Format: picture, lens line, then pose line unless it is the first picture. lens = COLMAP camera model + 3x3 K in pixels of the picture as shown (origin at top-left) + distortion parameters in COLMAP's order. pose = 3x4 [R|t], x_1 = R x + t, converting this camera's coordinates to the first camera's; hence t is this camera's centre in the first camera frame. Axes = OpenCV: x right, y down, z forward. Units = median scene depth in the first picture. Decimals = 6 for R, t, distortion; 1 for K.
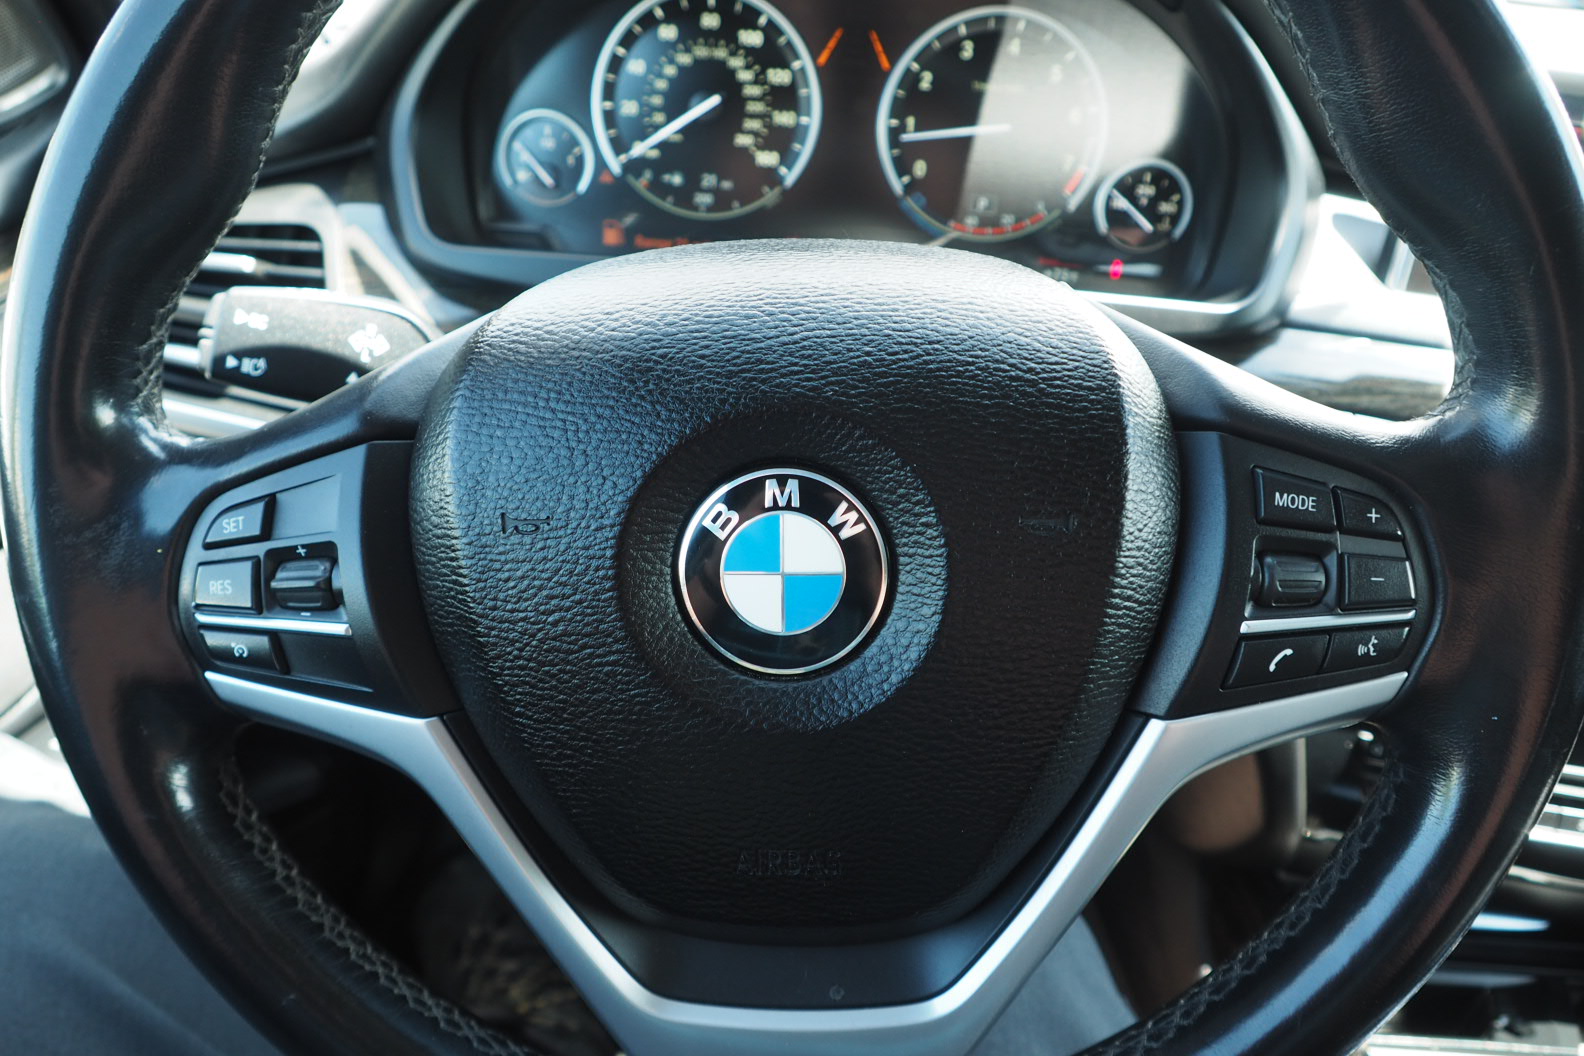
lens RADIAL K [[1112.2, 0, 783.5], [0, 1112.2, 530.3], [0, 0, 1]] dist [-0.047144, 0.031509]
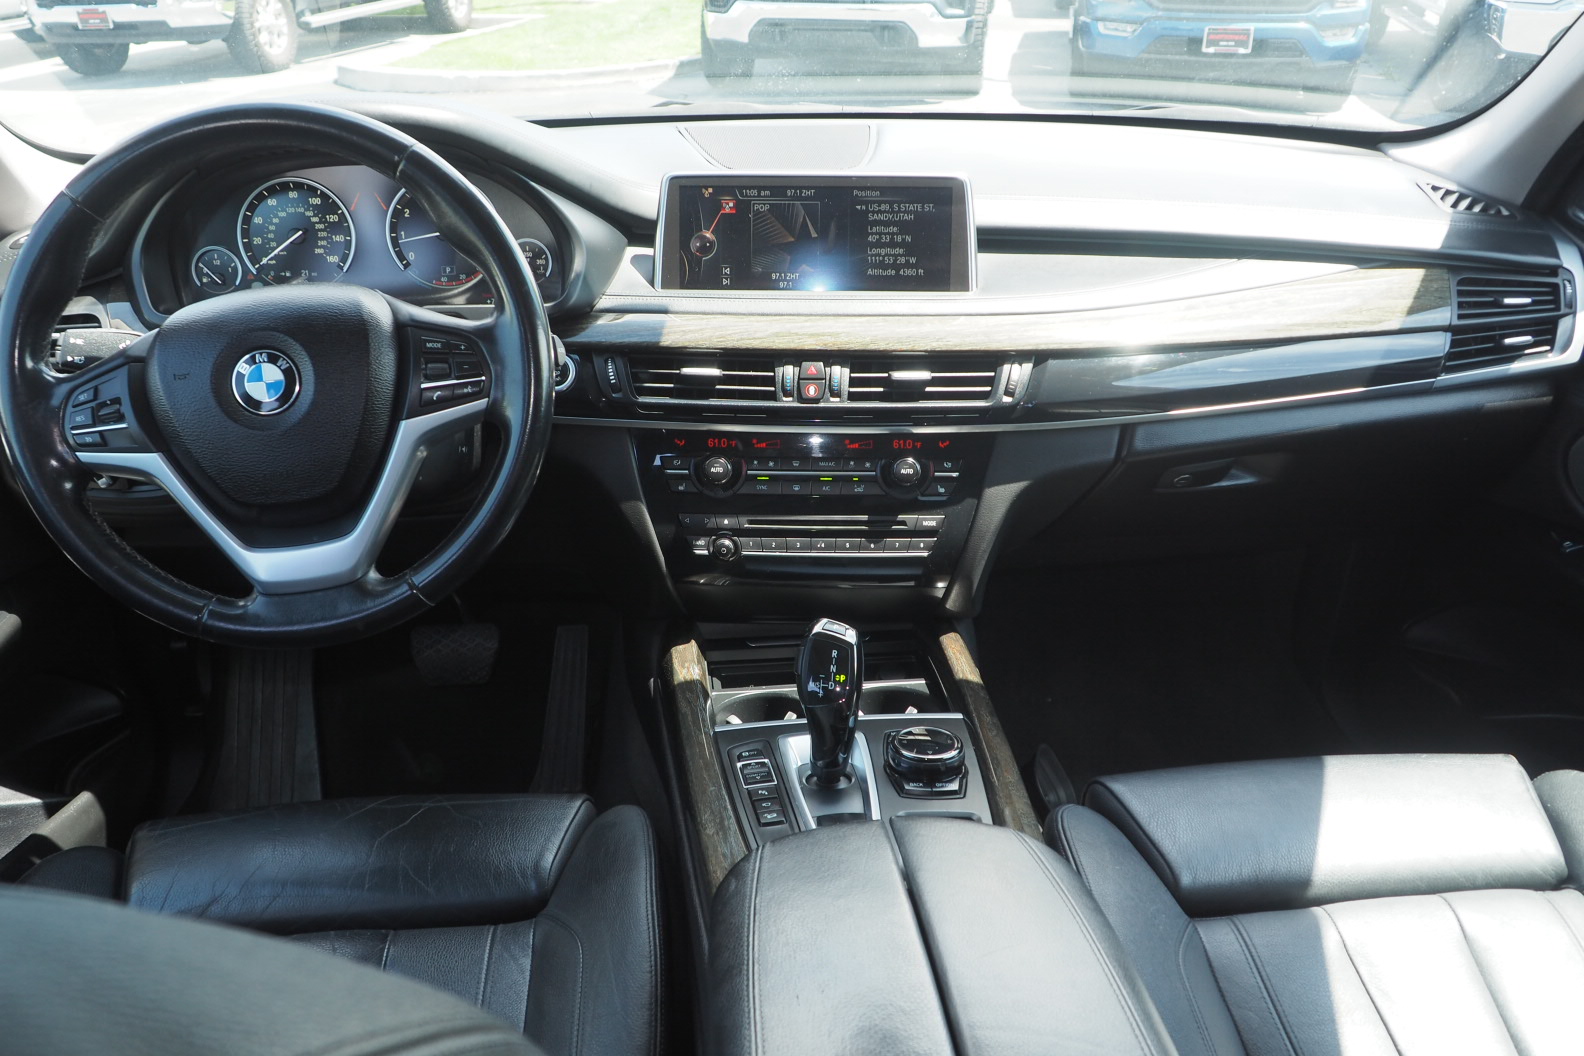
lens RADIAL K [[1242.2, 0, 788.0], [0, 1242.2, 531.3], [0, 0, 1]] dist [-0.014460, -0.014669]
pose [[0.984455, -0.126305, 0.122046, 0.478043], [0.137894, 0.986195, -0.091672, 0.480502], [-0.108783, 0.107077, 0.988282, -1.278740]]
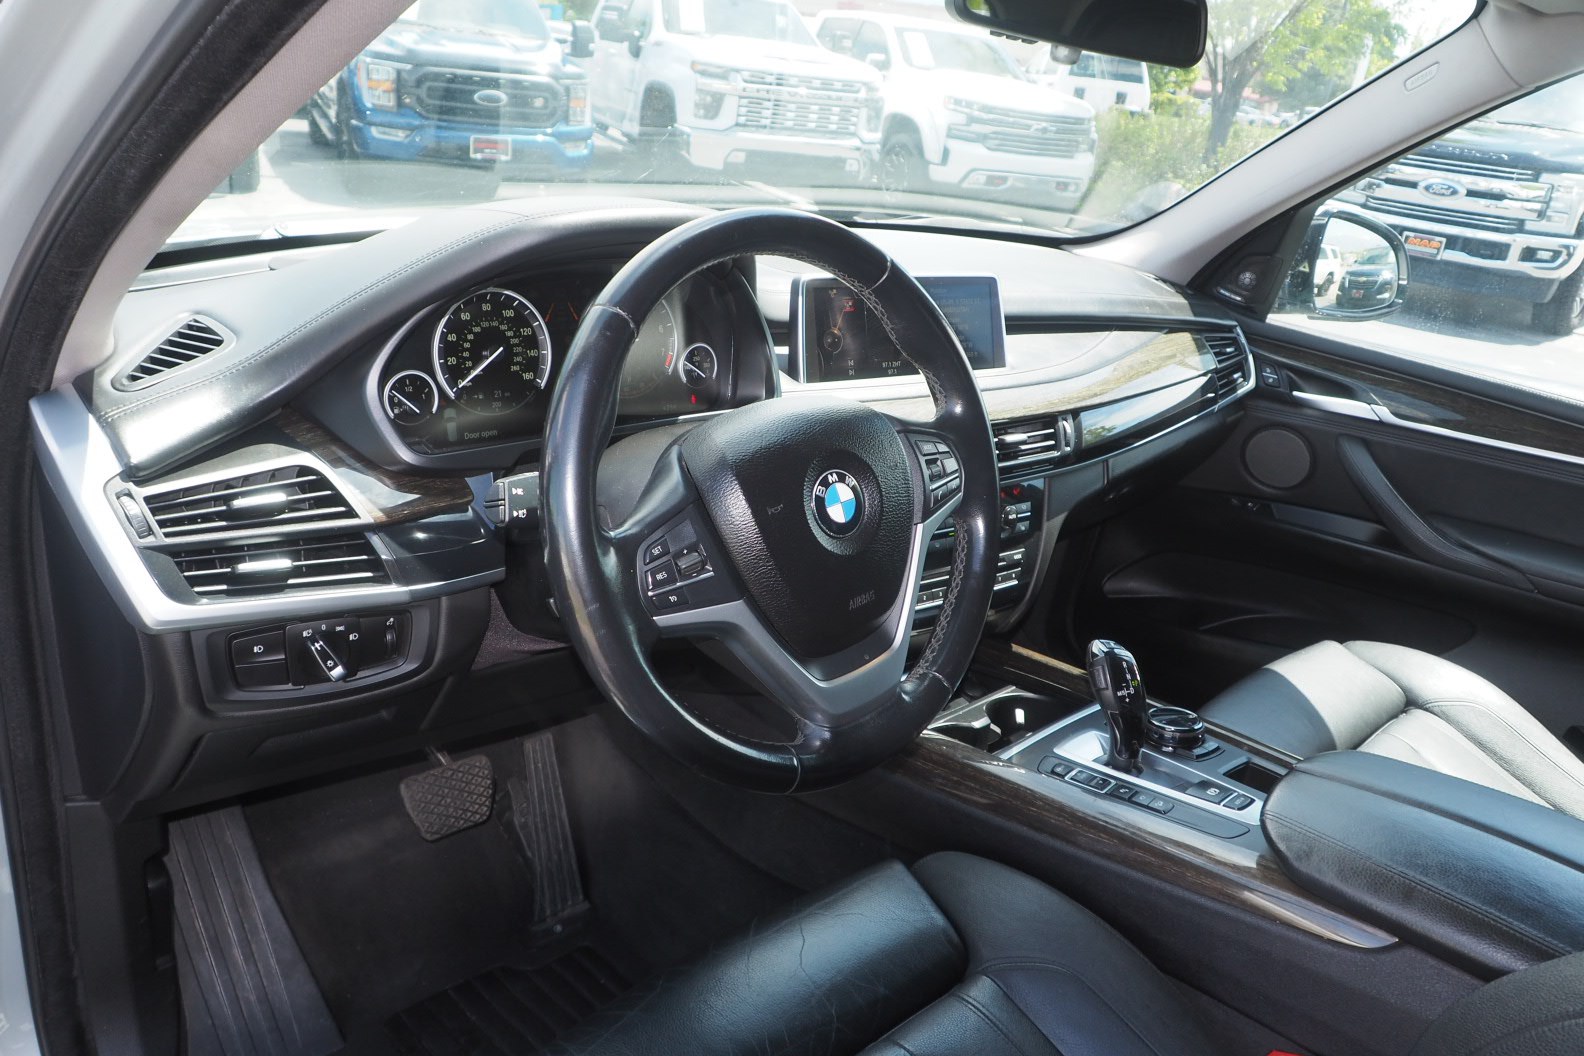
lens RADIAL K [[1112.2, 0, 786.6], [0, 1112.2, 523.3], [0, 0, 1]] dist [-0.047144, 0.031509]
pose [[0.692882, -0.256944, 0.673717, -1.044080], [0.334452, 0.942287, 0.015407, -0.002203], [-0.638793, 0.214651, 0.738829, -0.557531]]
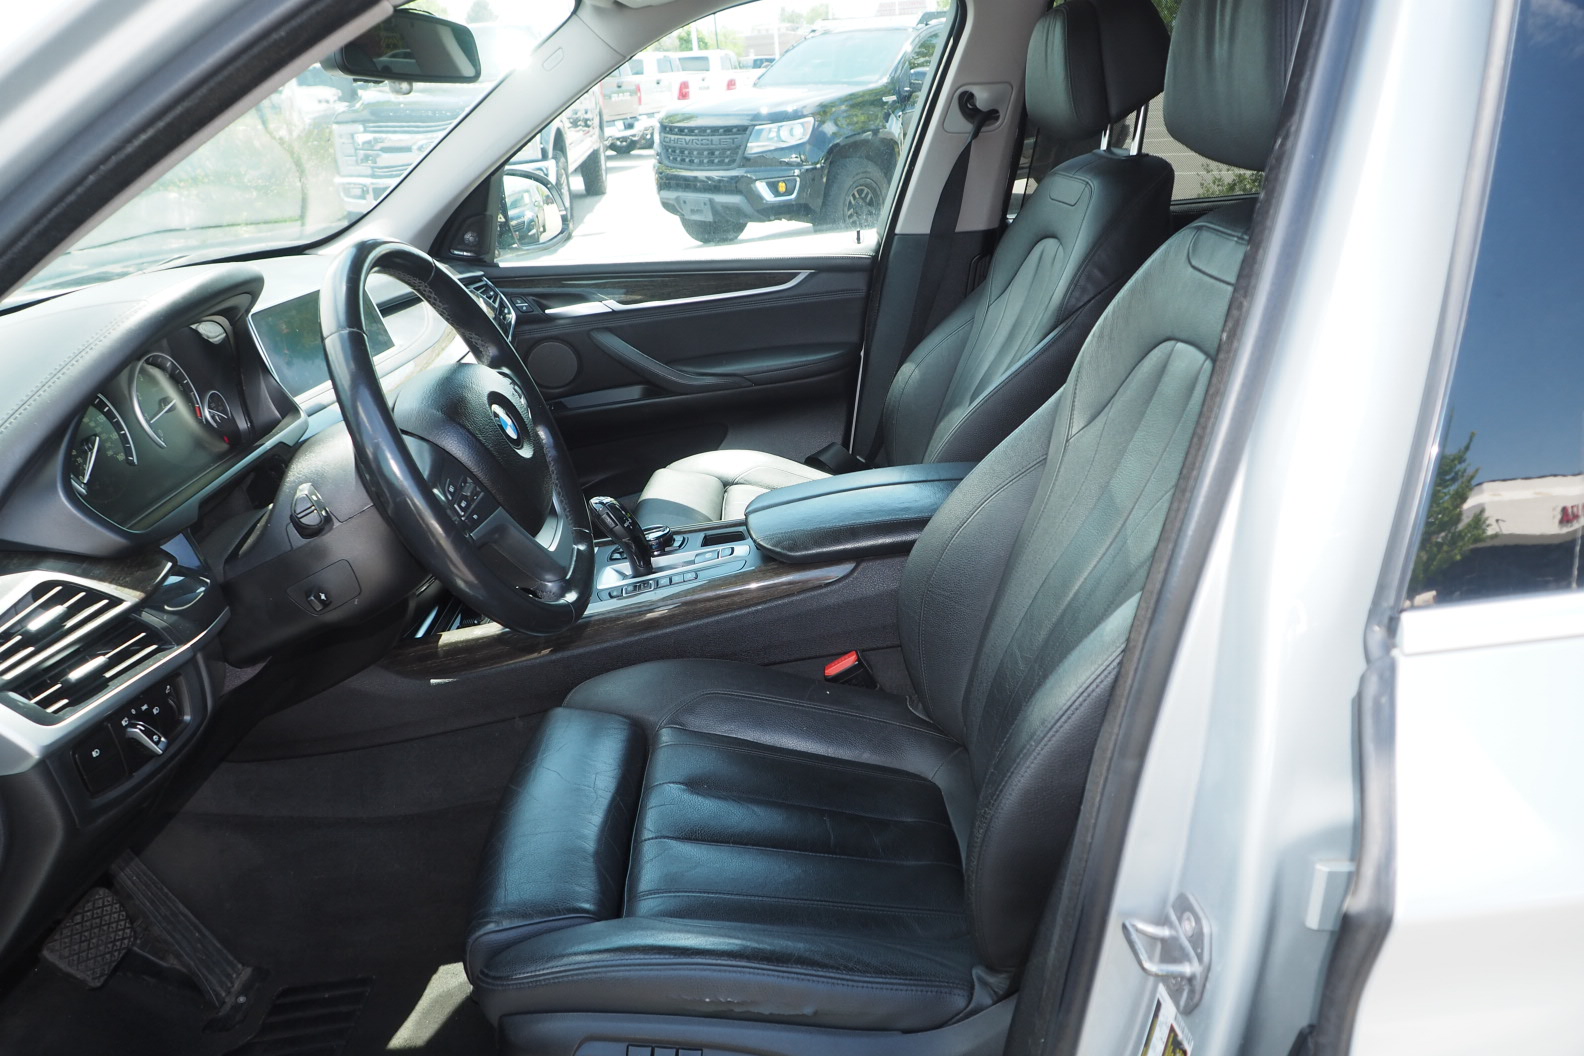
lens RADIAL K [[1112.2, 0, 782.7], [0, 1112.2, 529.1], [0, 0, 1]] dist [-0.047144, 0.031509]
pose [[-0.082089, -0.417879, 0.904786, -2.006037], [0.575376, 0.721402, 0.385385, -0.350542], [-0.813759, 0.552229, 0.181219, -0.192558]]
